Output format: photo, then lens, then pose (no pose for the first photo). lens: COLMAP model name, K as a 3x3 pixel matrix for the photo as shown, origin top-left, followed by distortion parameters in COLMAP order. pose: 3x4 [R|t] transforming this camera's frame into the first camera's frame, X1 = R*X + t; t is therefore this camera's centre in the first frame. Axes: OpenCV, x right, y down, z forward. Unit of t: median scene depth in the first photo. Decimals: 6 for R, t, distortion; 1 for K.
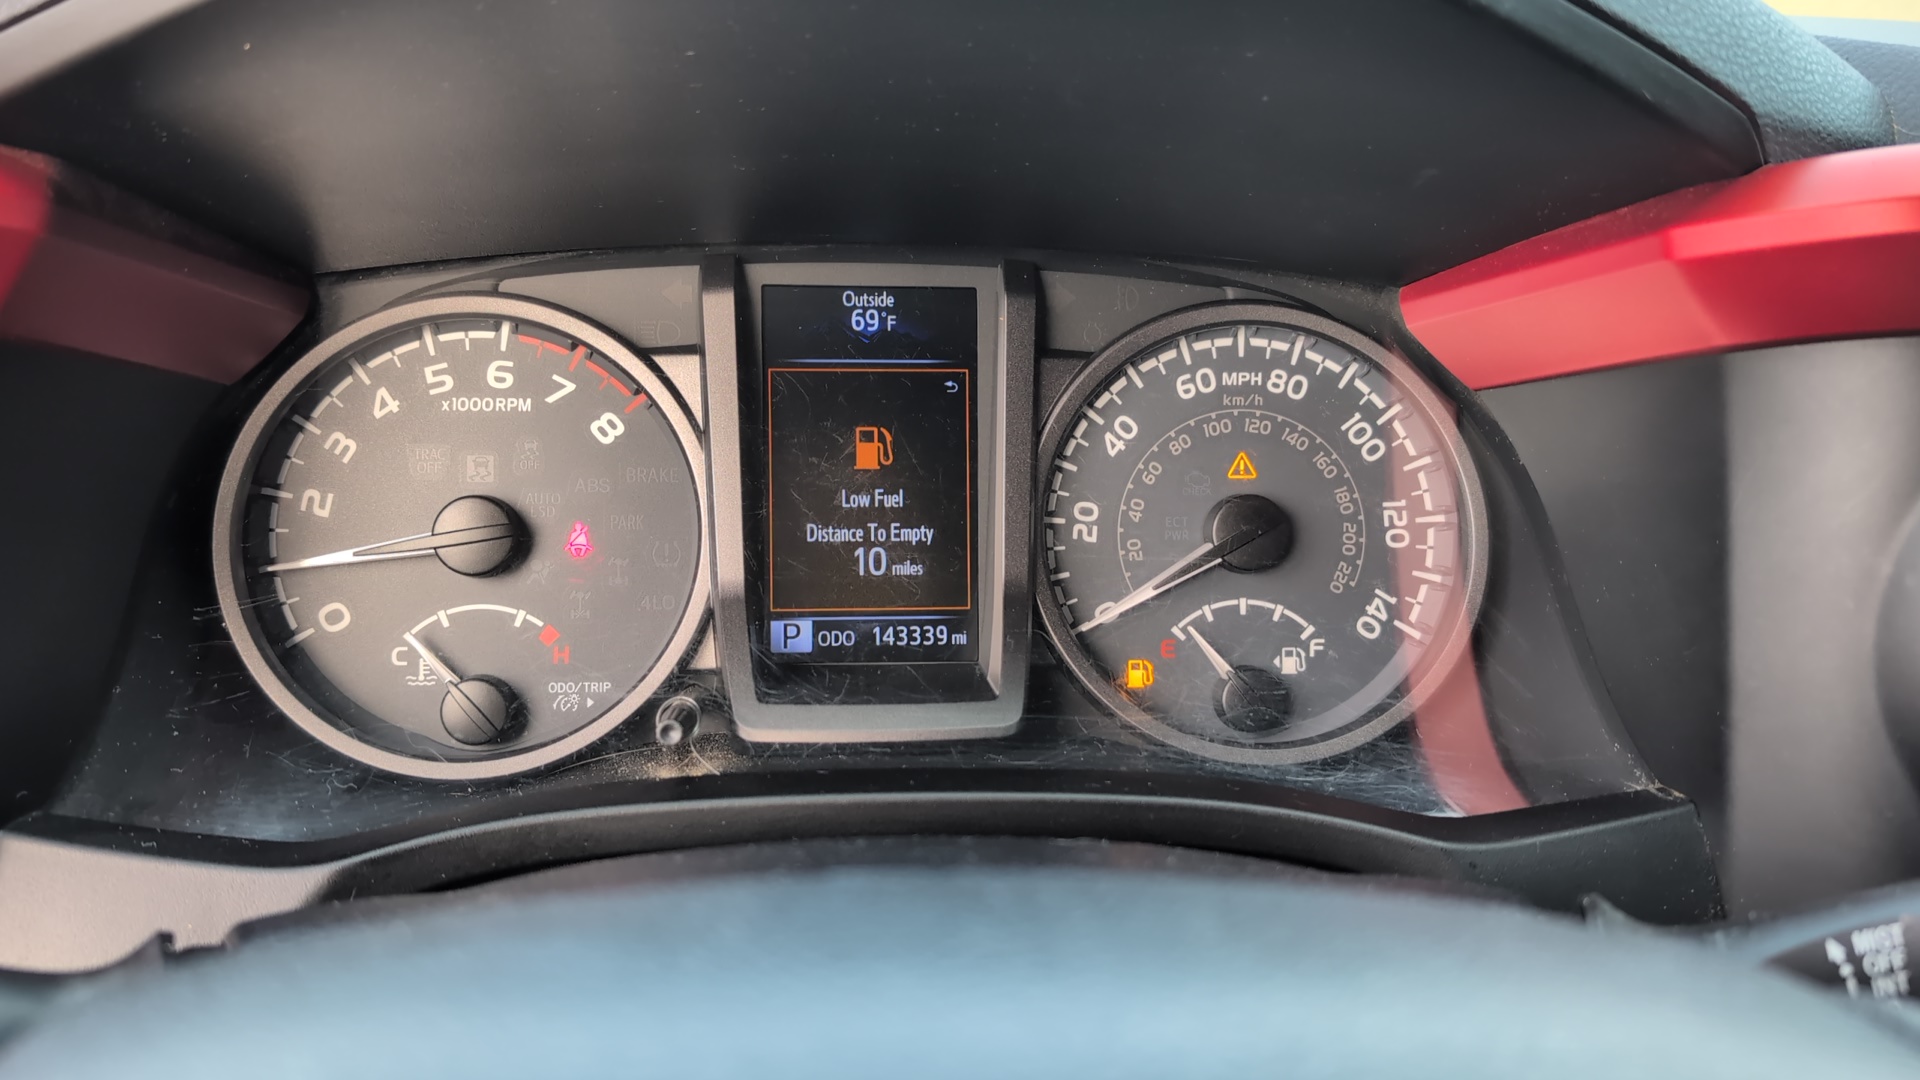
lens RADIAL K [[1617.6, 0, 960.0], [0, 1617.6, 540.0], [0, 0, 1]] dist [0.015329, -0.017128]
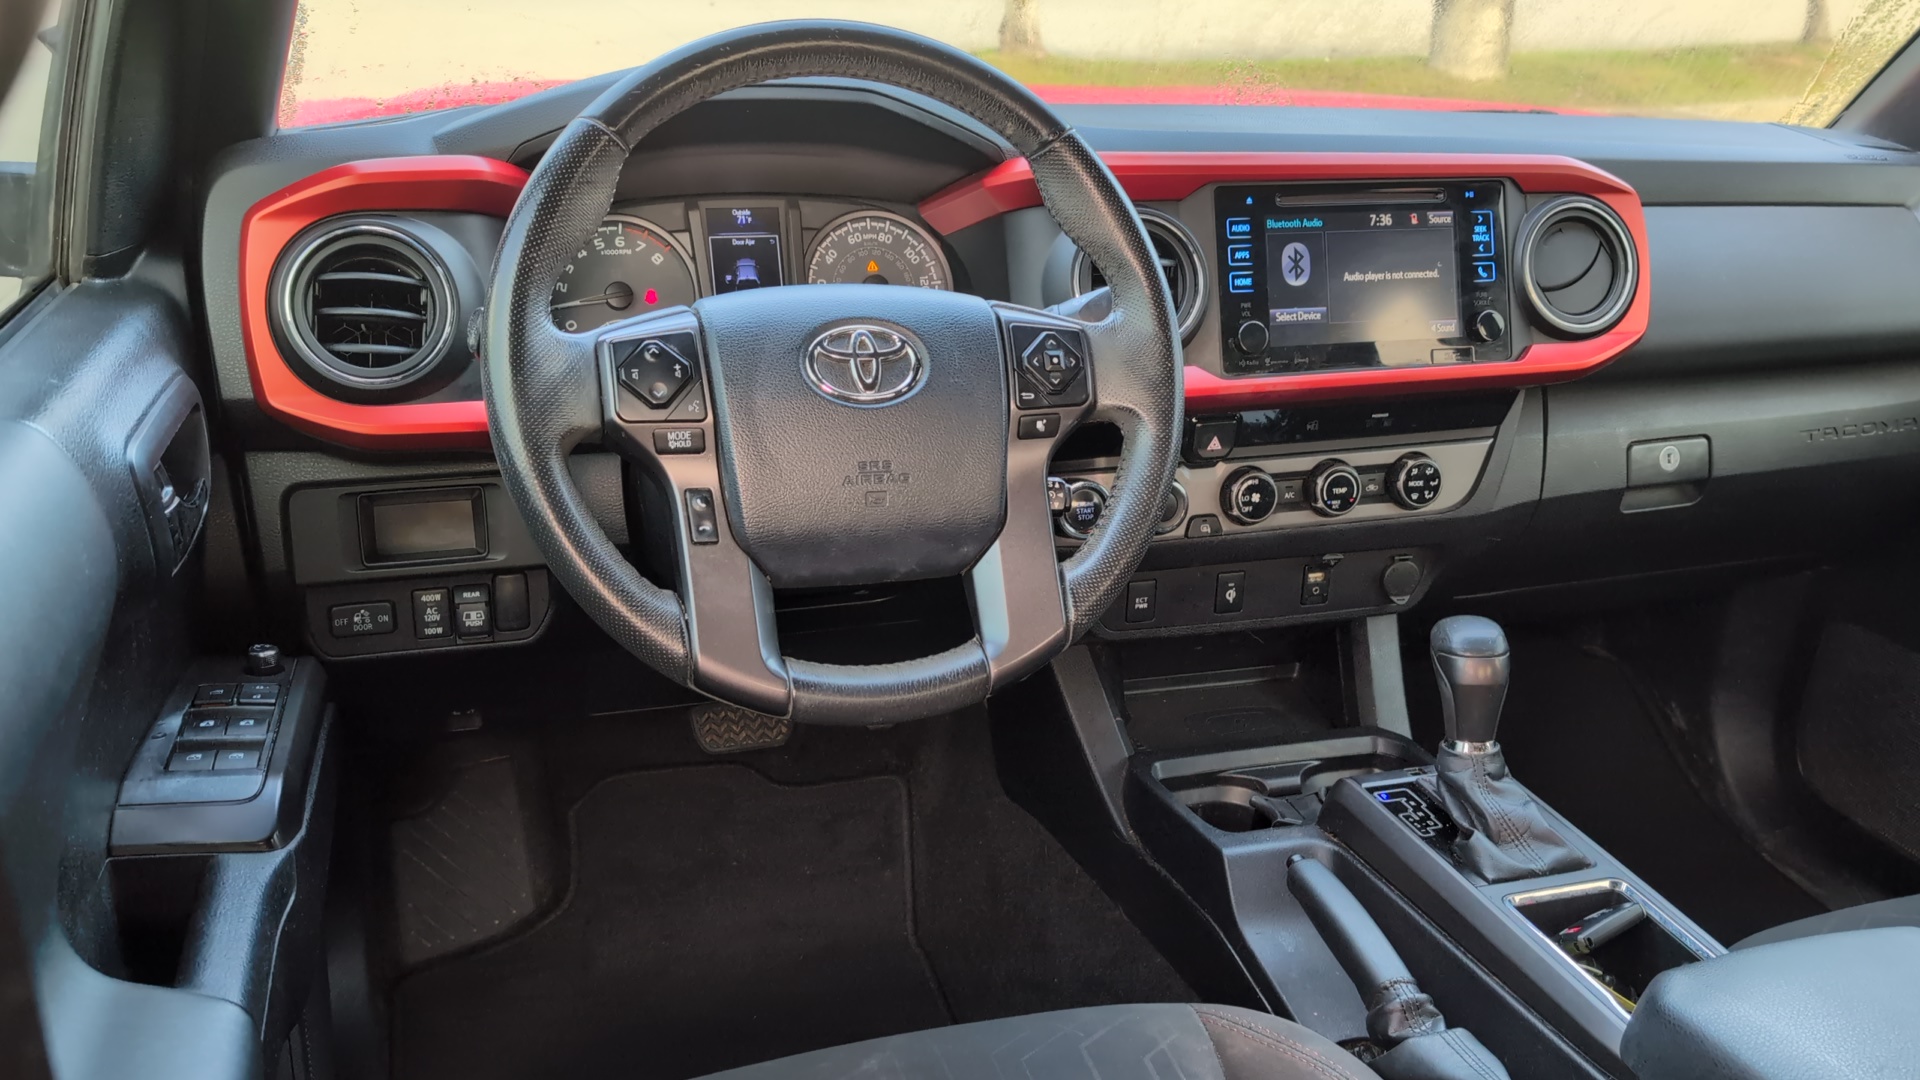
lens RADIAL K [[1488.1, 0, 982.4], [0, 1488.1, 534.3], [0, 0, 1]] dist [0.022129, -0.004069]
pose [[0.969710, -0.081310, 0.230327, -0.298254], [0.078631, 0.996687, 0.020802, 0.402917], [-0.231255, -0.002061, 0.972891, -1.701937]]
